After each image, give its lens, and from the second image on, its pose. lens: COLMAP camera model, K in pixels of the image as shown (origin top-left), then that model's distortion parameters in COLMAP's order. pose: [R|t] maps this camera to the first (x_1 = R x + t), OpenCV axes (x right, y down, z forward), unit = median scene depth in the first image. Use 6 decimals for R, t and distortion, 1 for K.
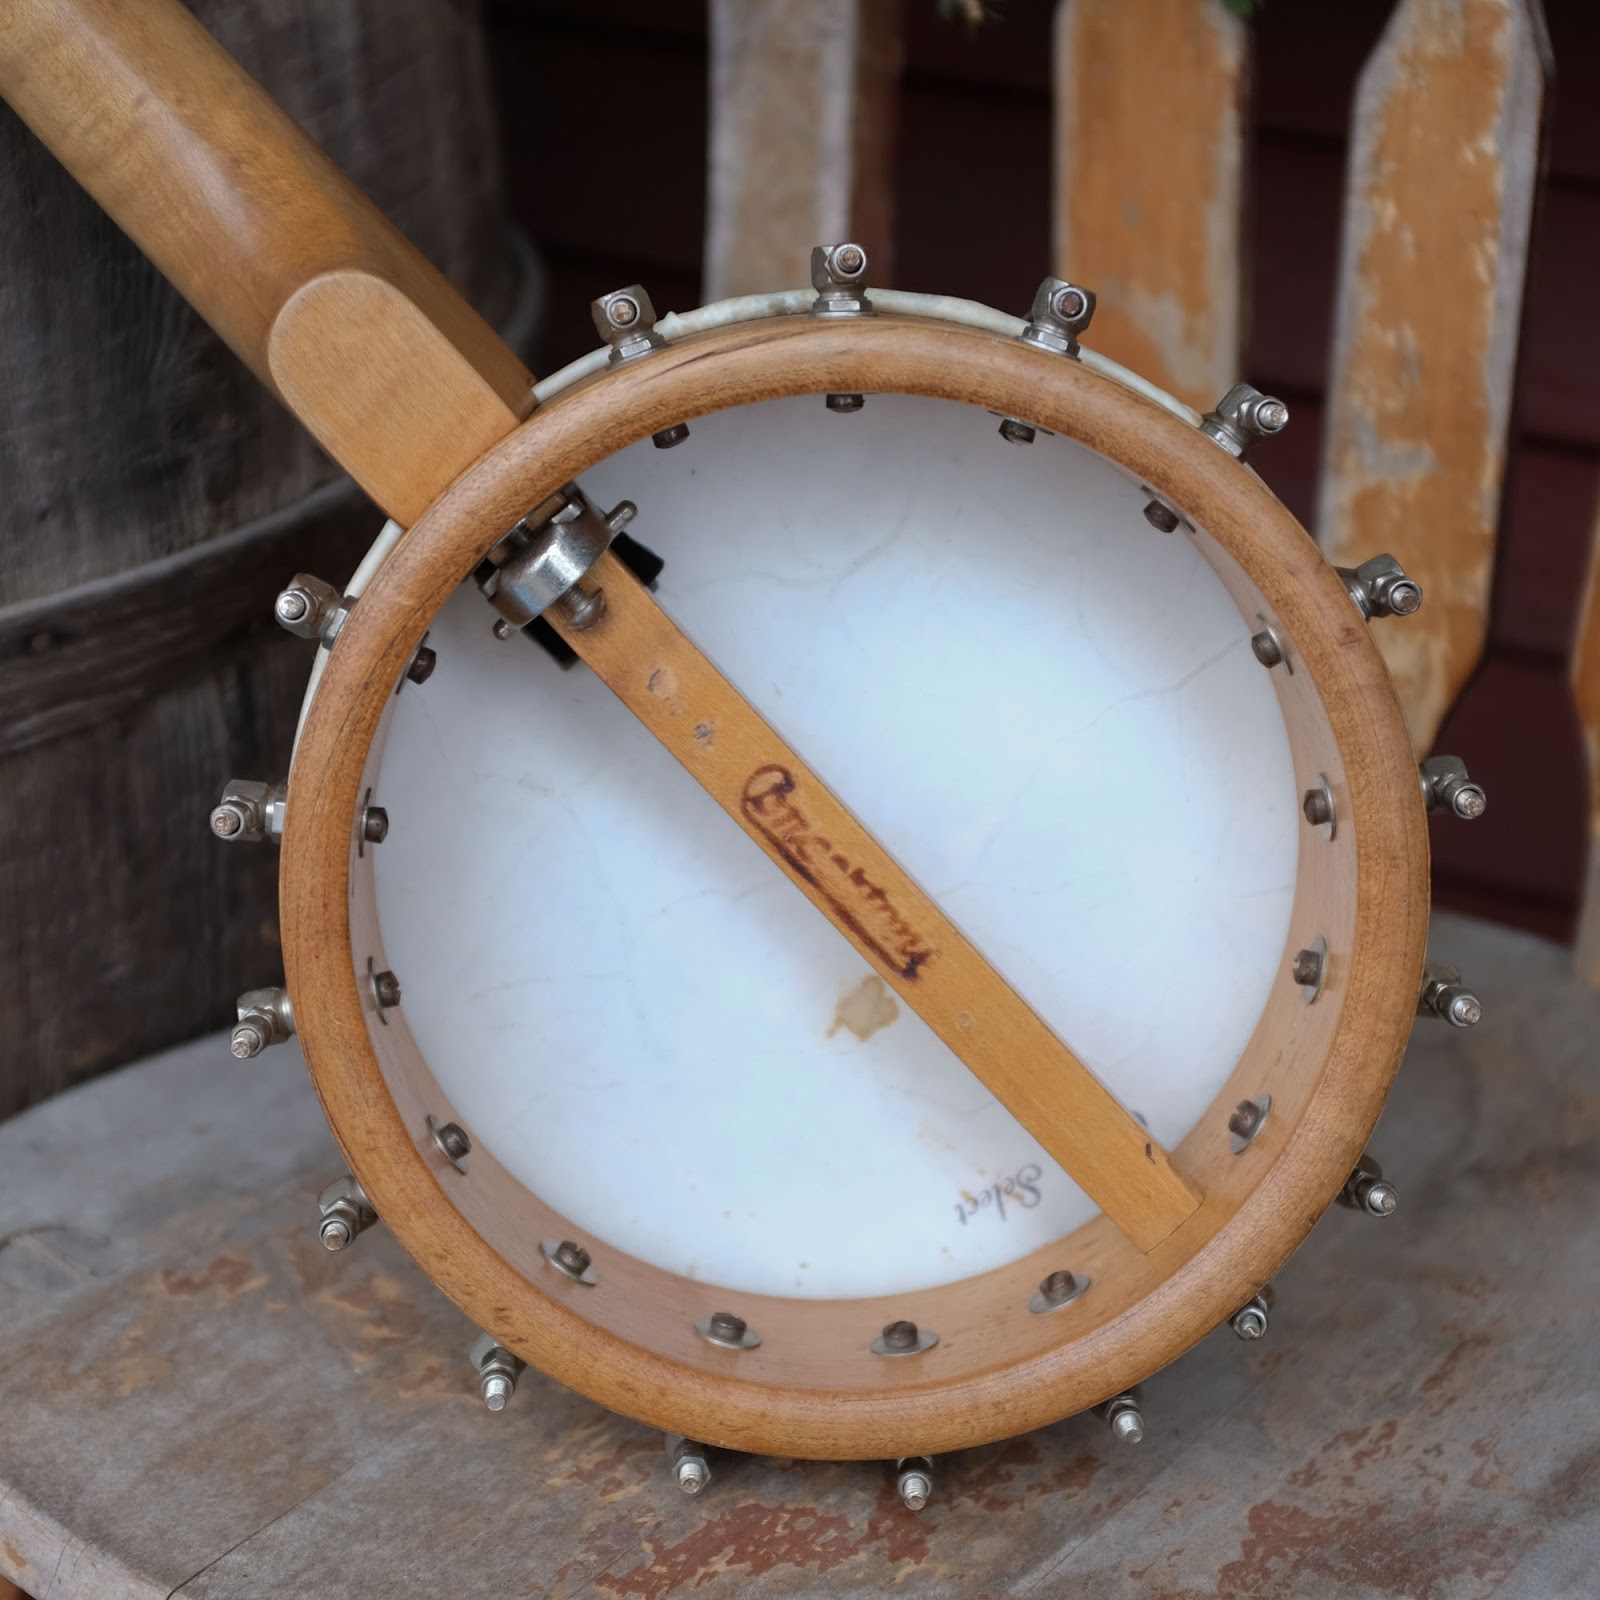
lens RADIAL K [[3530.0, 0, 840.2], [0, 3530.0, 798.8], [0, 0, 1]] dist [-0.094907, 0.098604]
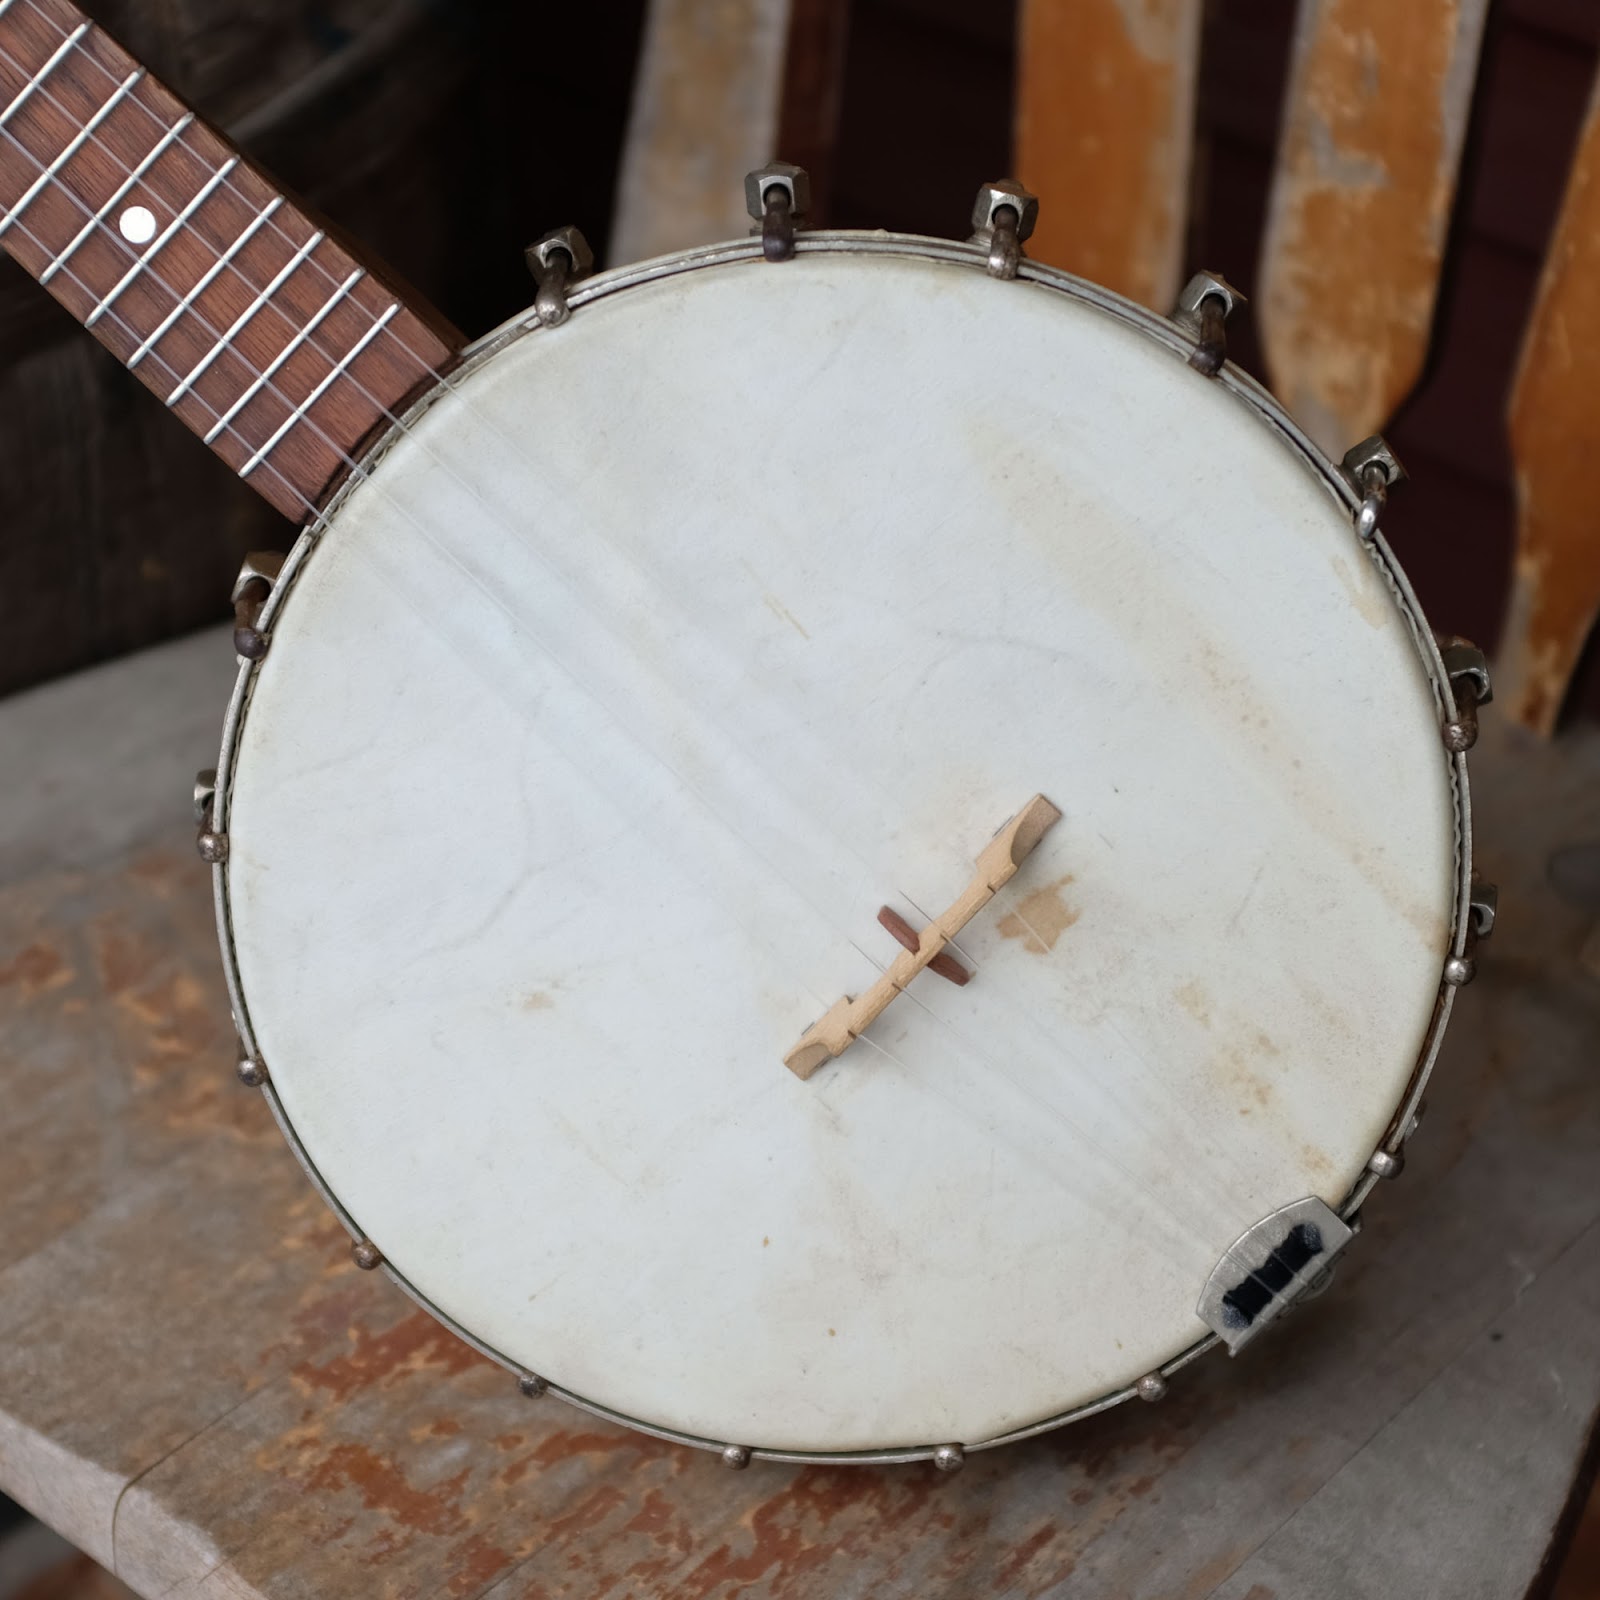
lens RADIAL K [[3530.0, 0, 840.2], [0, 3530.0, 798.8], [0, 0, 1]] dist [-0.094907, 0.098604]
pose [[0.991612, 0.097981, -0.084296, 0.152476], [-0.075157, 0.967690, 0.240680, -0.191723], [0.105155, -0.232325, 0.966937, 0.046534]]
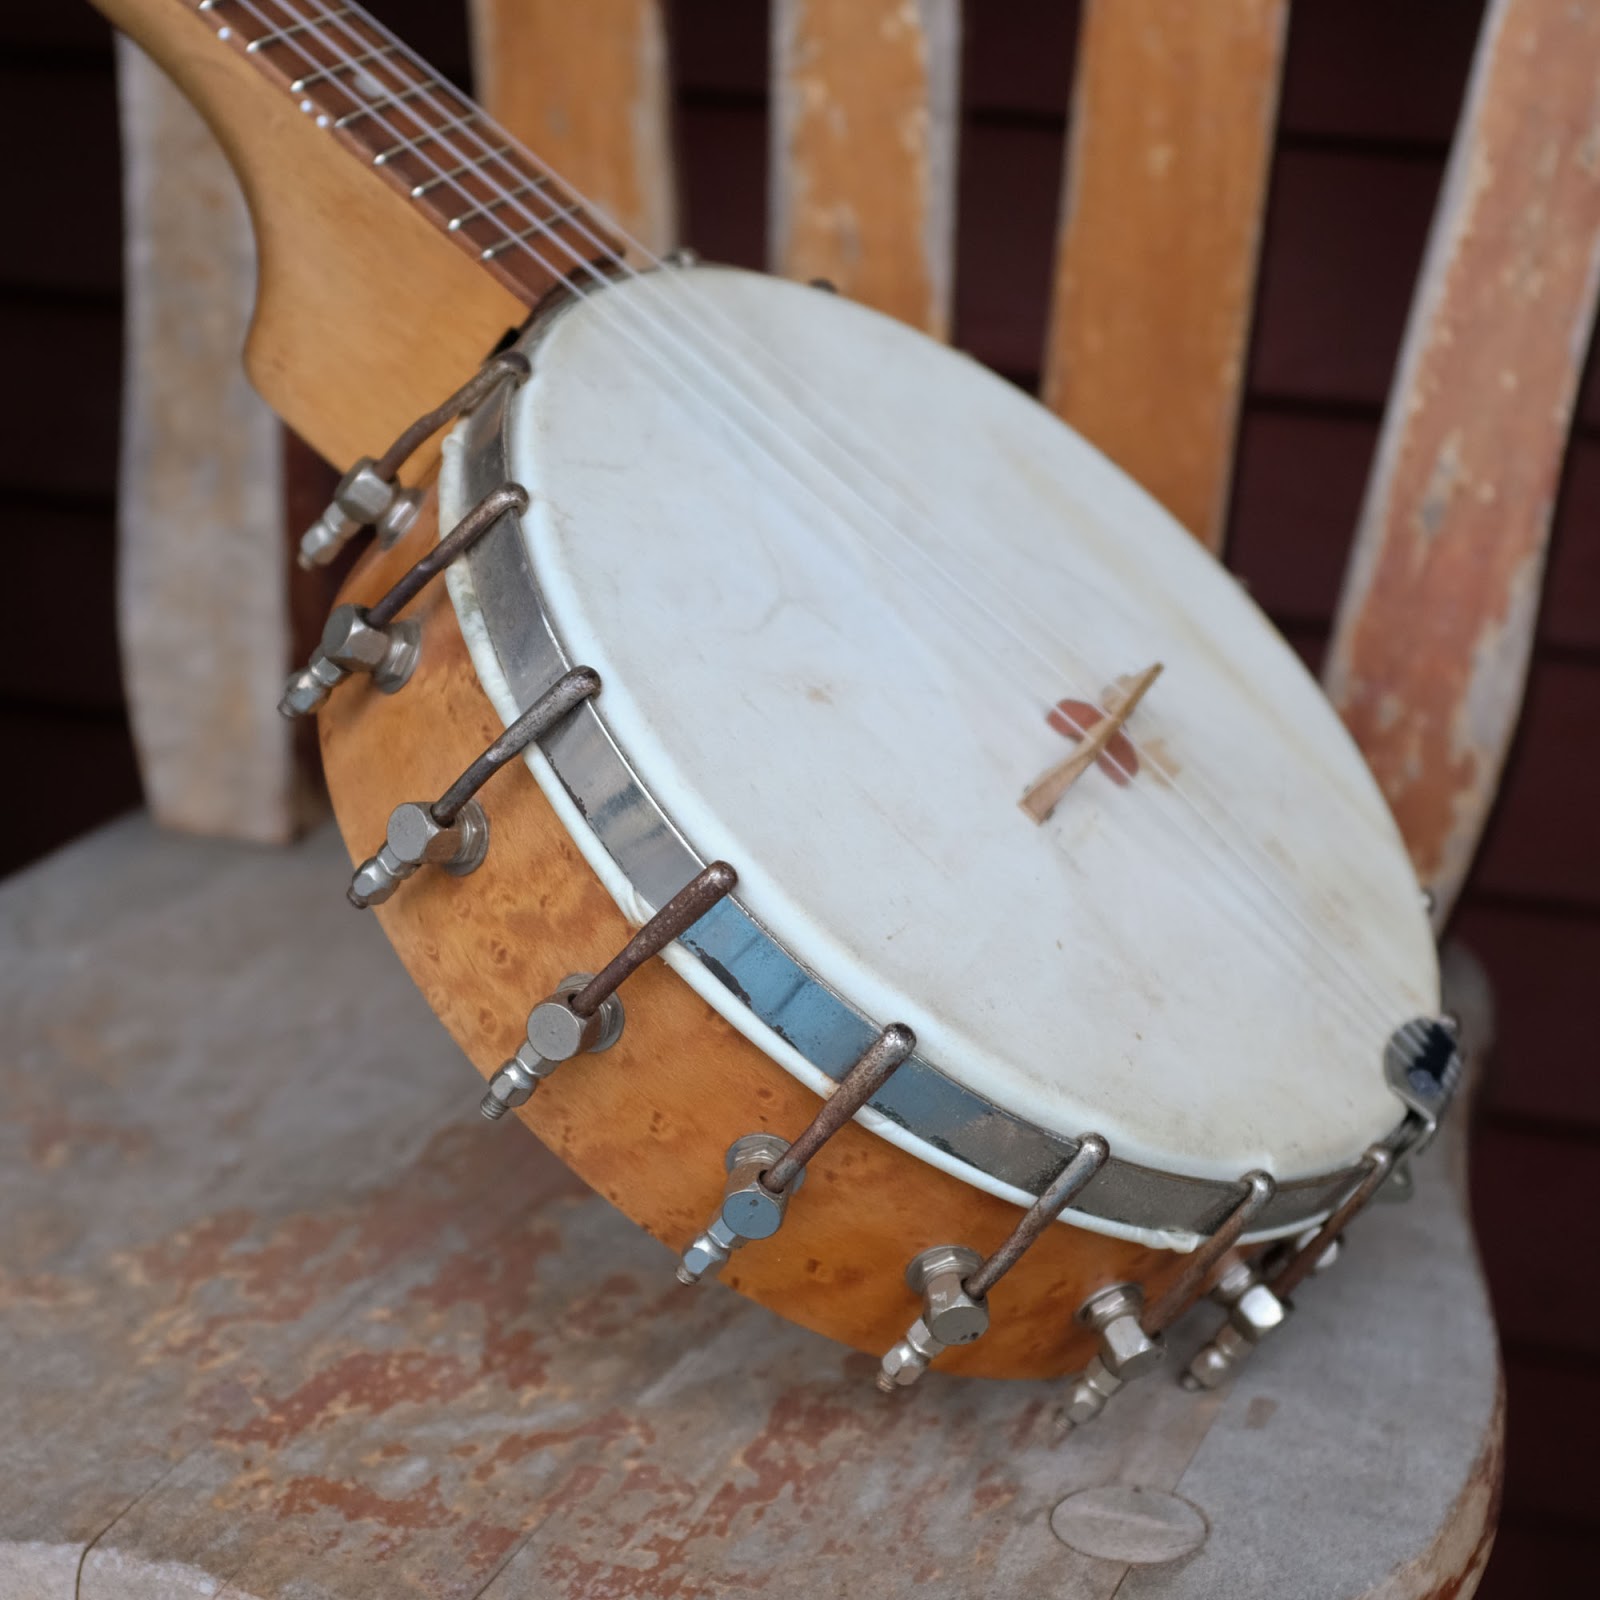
lens RADIAL K [[3530.0, 0, 840.2], [0, 3530.0, 798.8], [0, 0, 1]] dist [-0.094907, 0.098604]
pose [[0.975492, -0.089598, 0.200966, -0.074611], [0.101267, 0.993675, -0.048536, 0.107433], [-0.195346, 0.067697, 0.978395, 0.022378]]
